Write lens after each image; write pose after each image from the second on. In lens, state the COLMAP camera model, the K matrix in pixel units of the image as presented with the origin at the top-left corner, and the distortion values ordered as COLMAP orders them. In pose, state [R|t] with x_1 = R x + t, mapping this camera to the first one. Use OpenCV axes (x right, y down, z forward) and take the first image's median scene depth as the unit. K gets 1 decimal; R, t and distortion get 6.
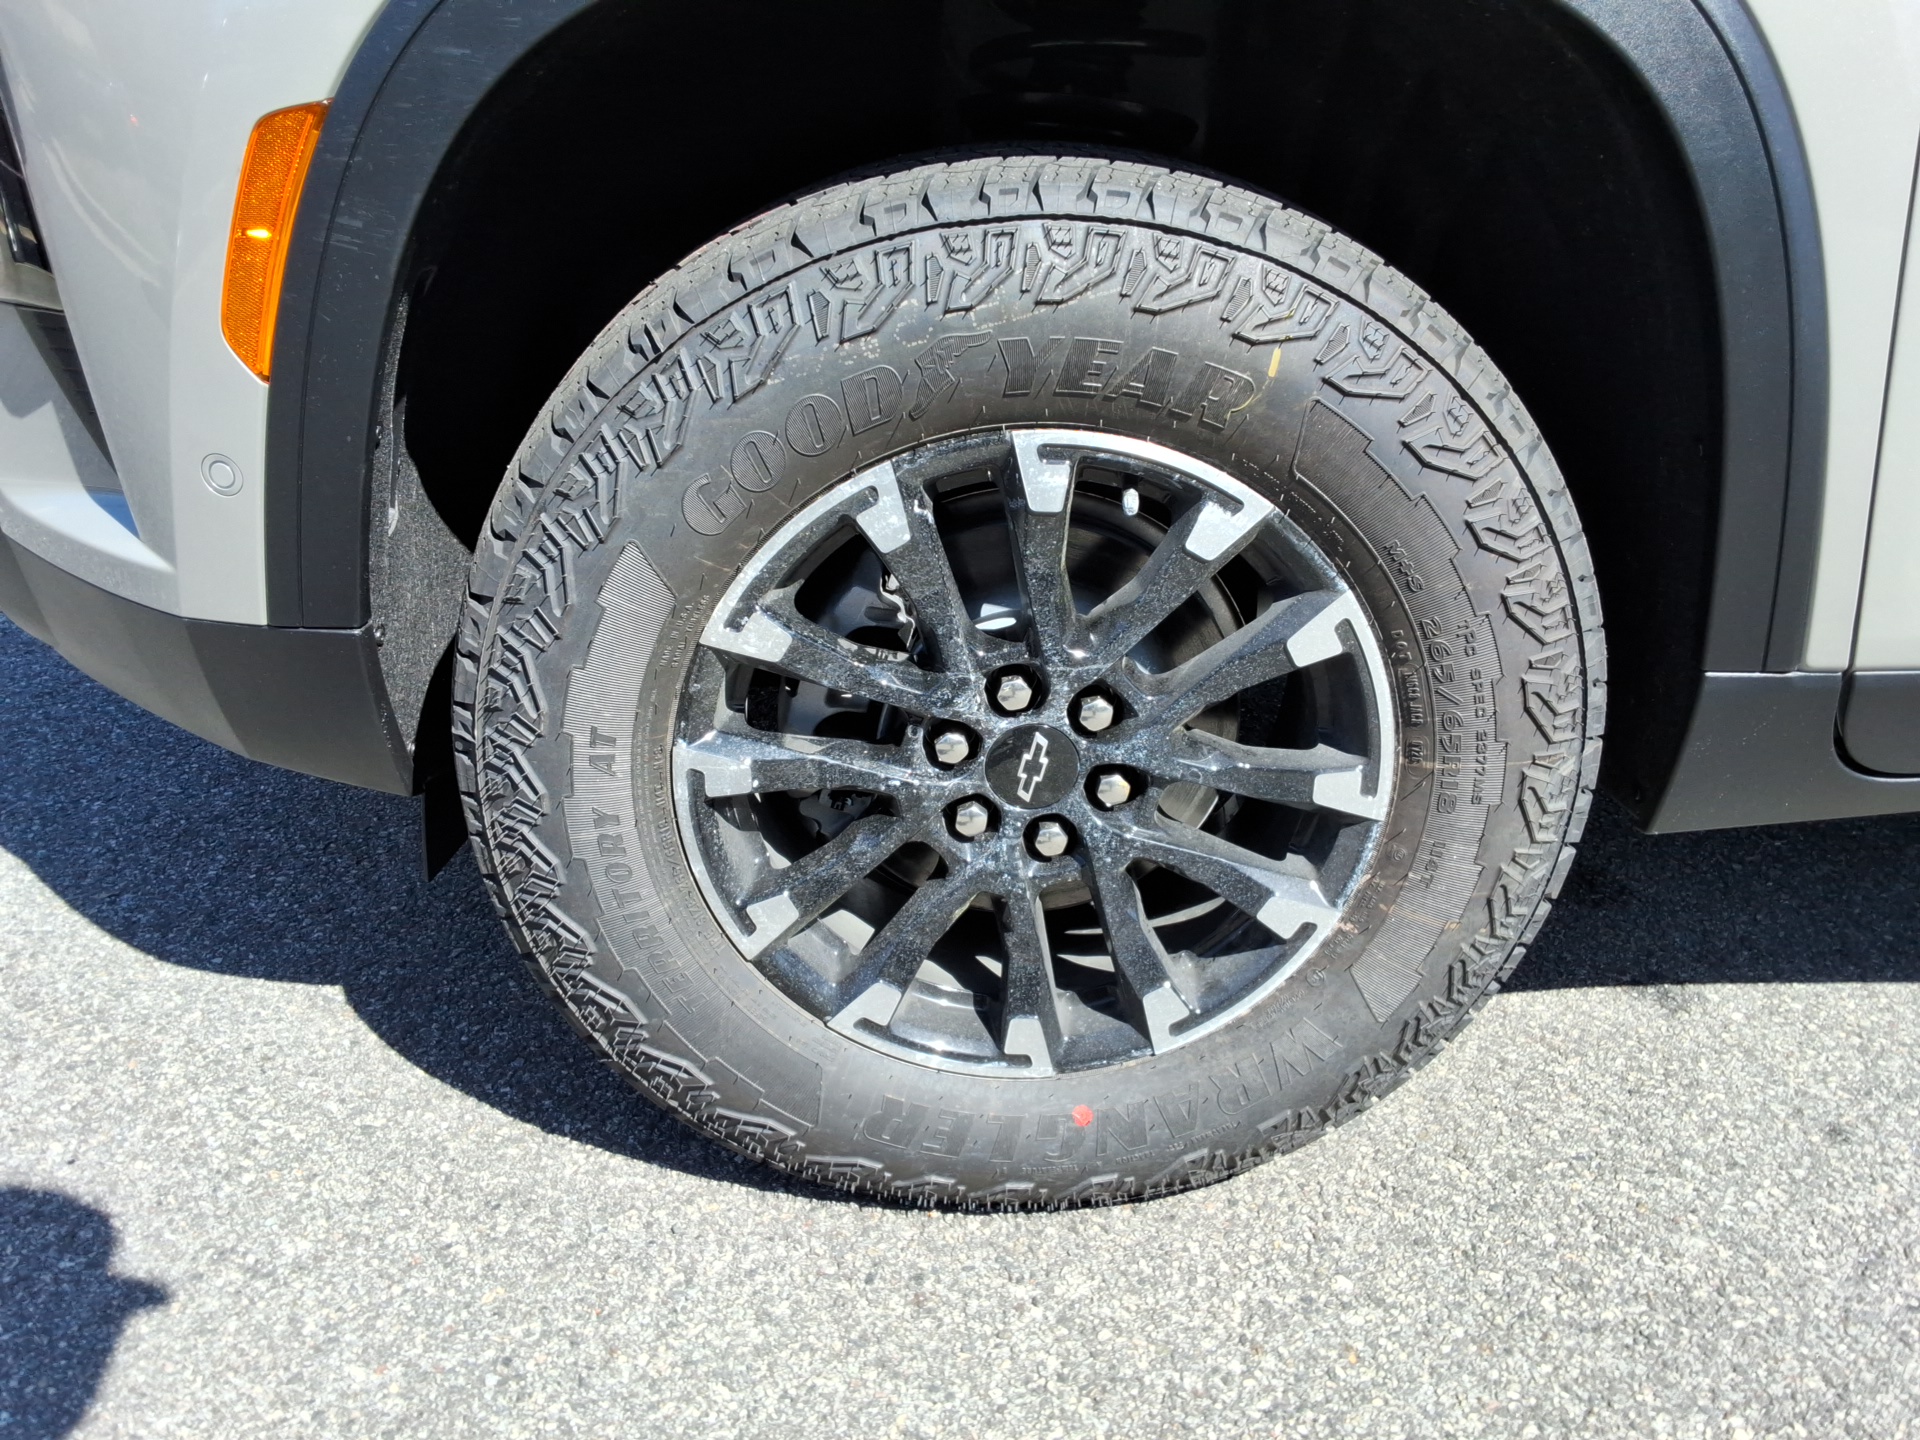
lens RADIAL K [[1549.7, 0, 966.7], [0, 1549.7, 697.5], [0, 0, 1]] dist [0.125445, -0.222667]
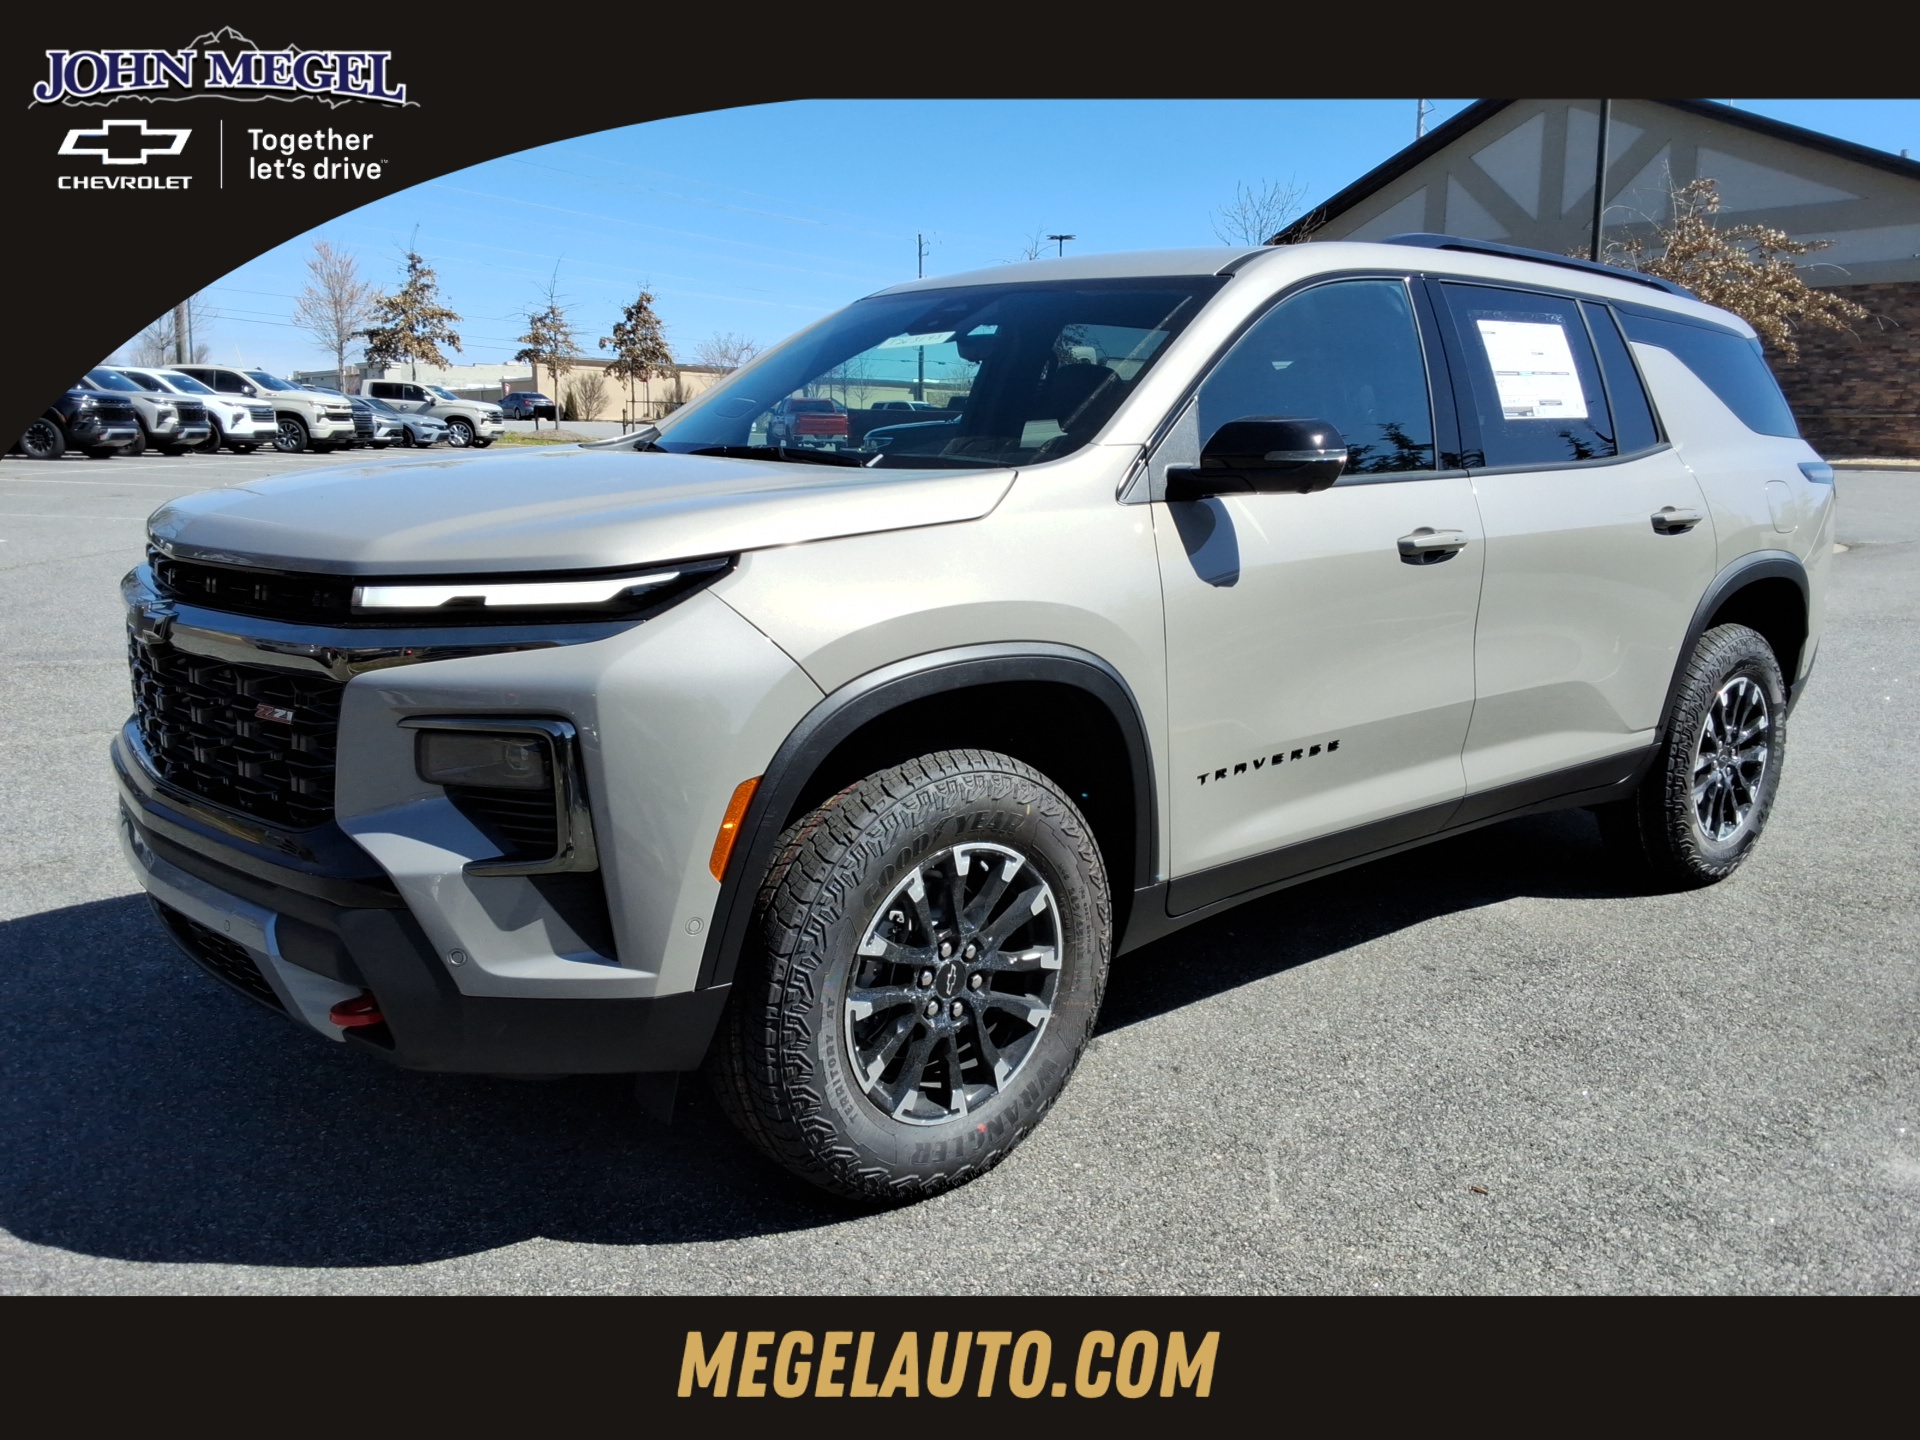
lens RADIAL K [[1538.2, 0, 973.9], [0, 1538.2, 698.7], [0, 0, 1]] dist [0.125929, -0.194167]
pose [[0.766172, -0.112115, 0.632780, -1.468927], [0.249124, 0.959483, -0.131640, -0.052528], [-0.592383, 0.258499, 0.763060, -1.035091]]
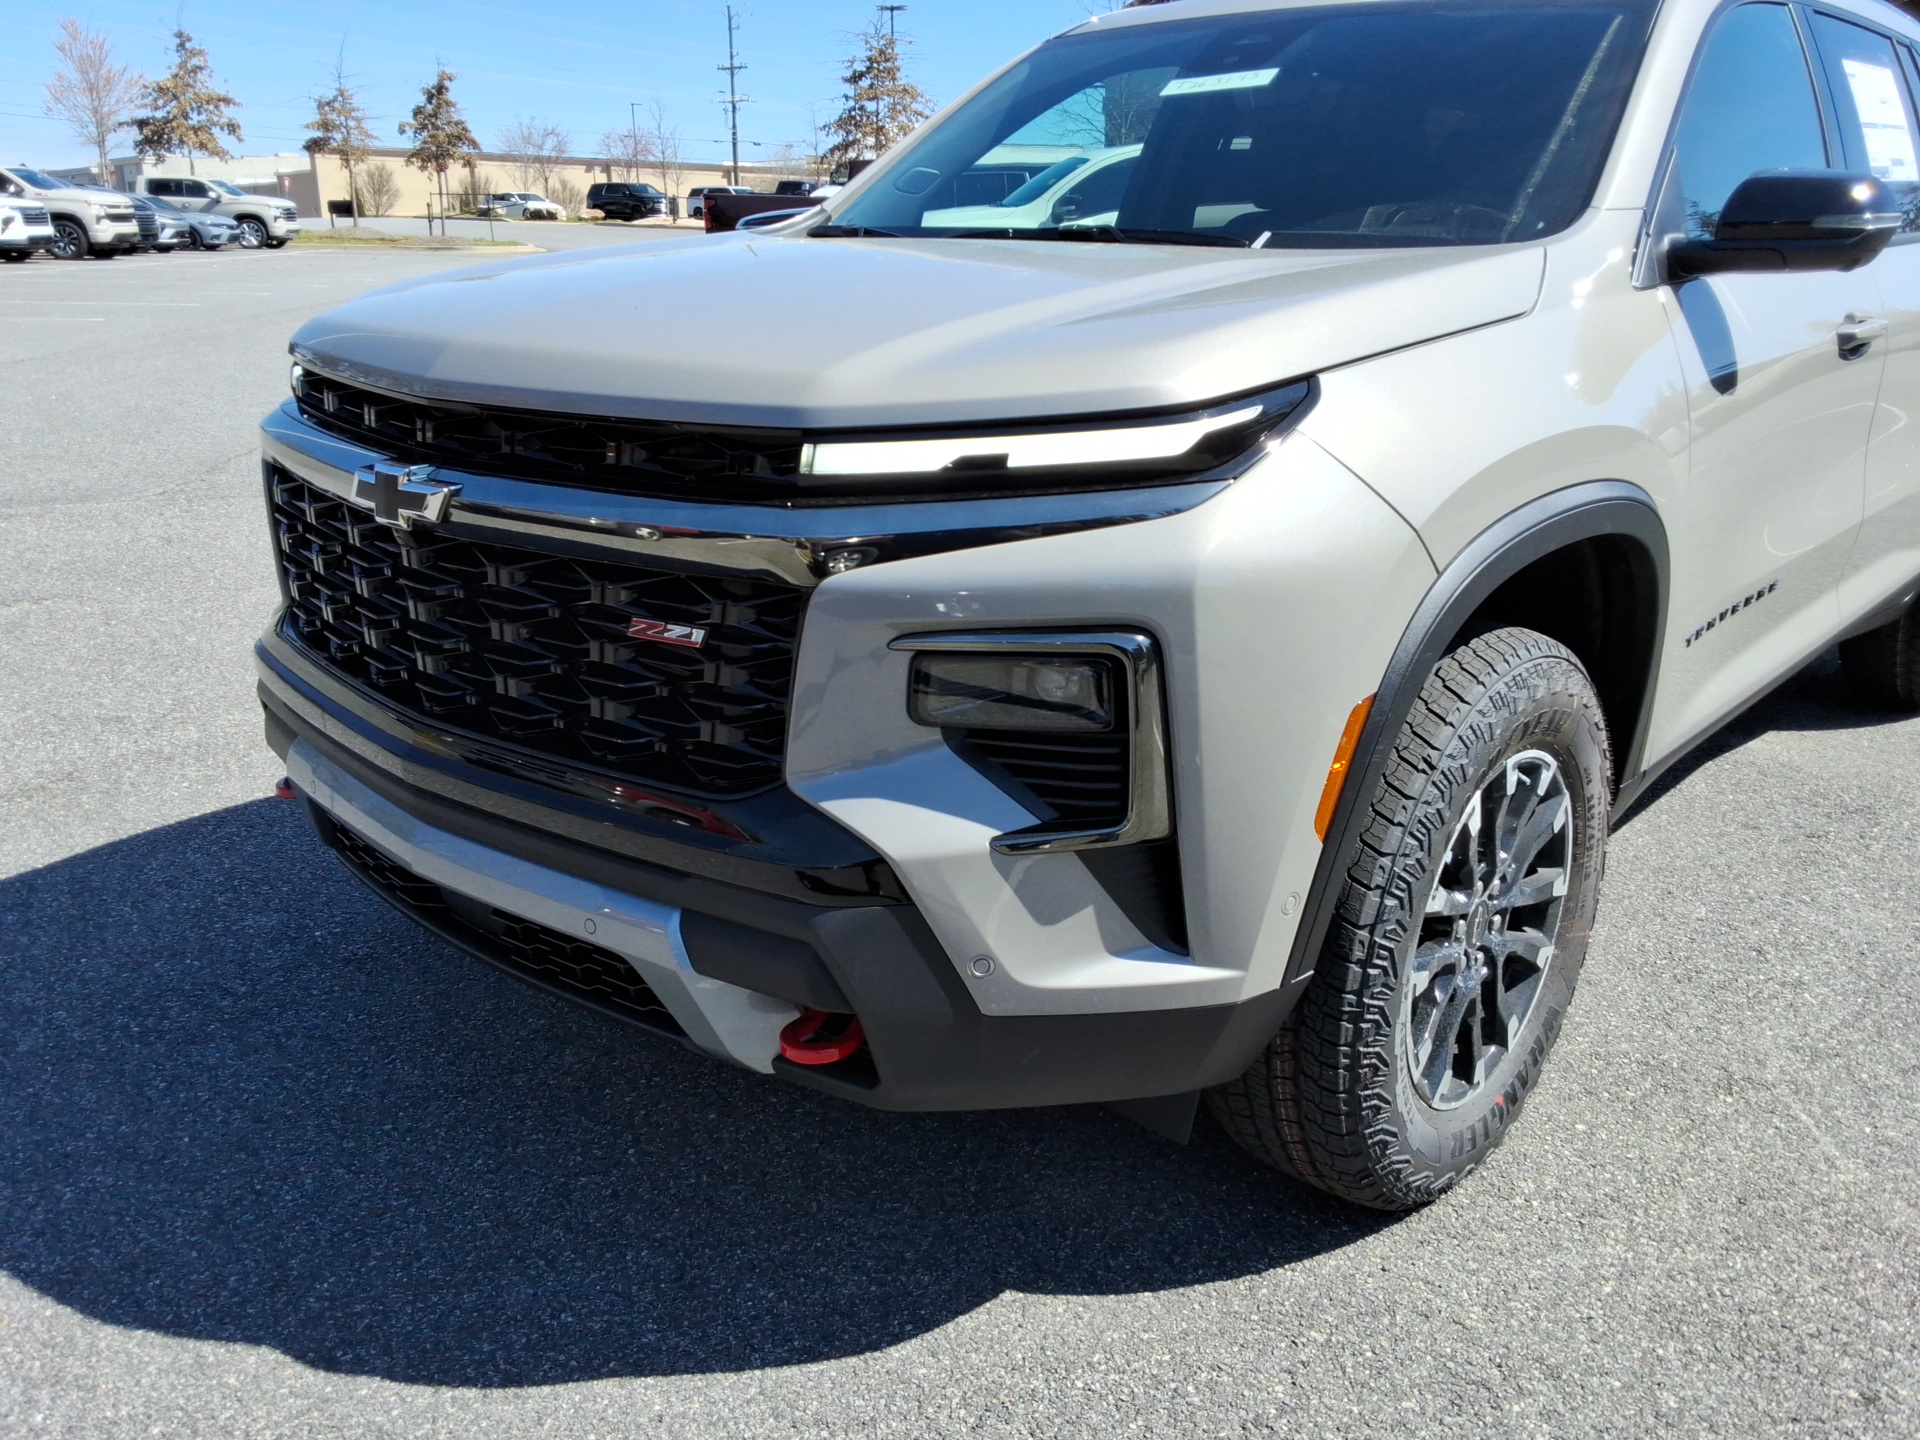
lens RADIAL K [[1538.2, 0, 973.9], [0, 1538.2, 698.7], [0, 0, 1]] dist [0.125929, -0.194167]
pose [[0.686705, -0.225919, 0.690939, -1.686828], [0.295806, 0.955073, 0.018290, -0.450077], [-0.664029, 0.191824, 0.722681, -0.028592]]
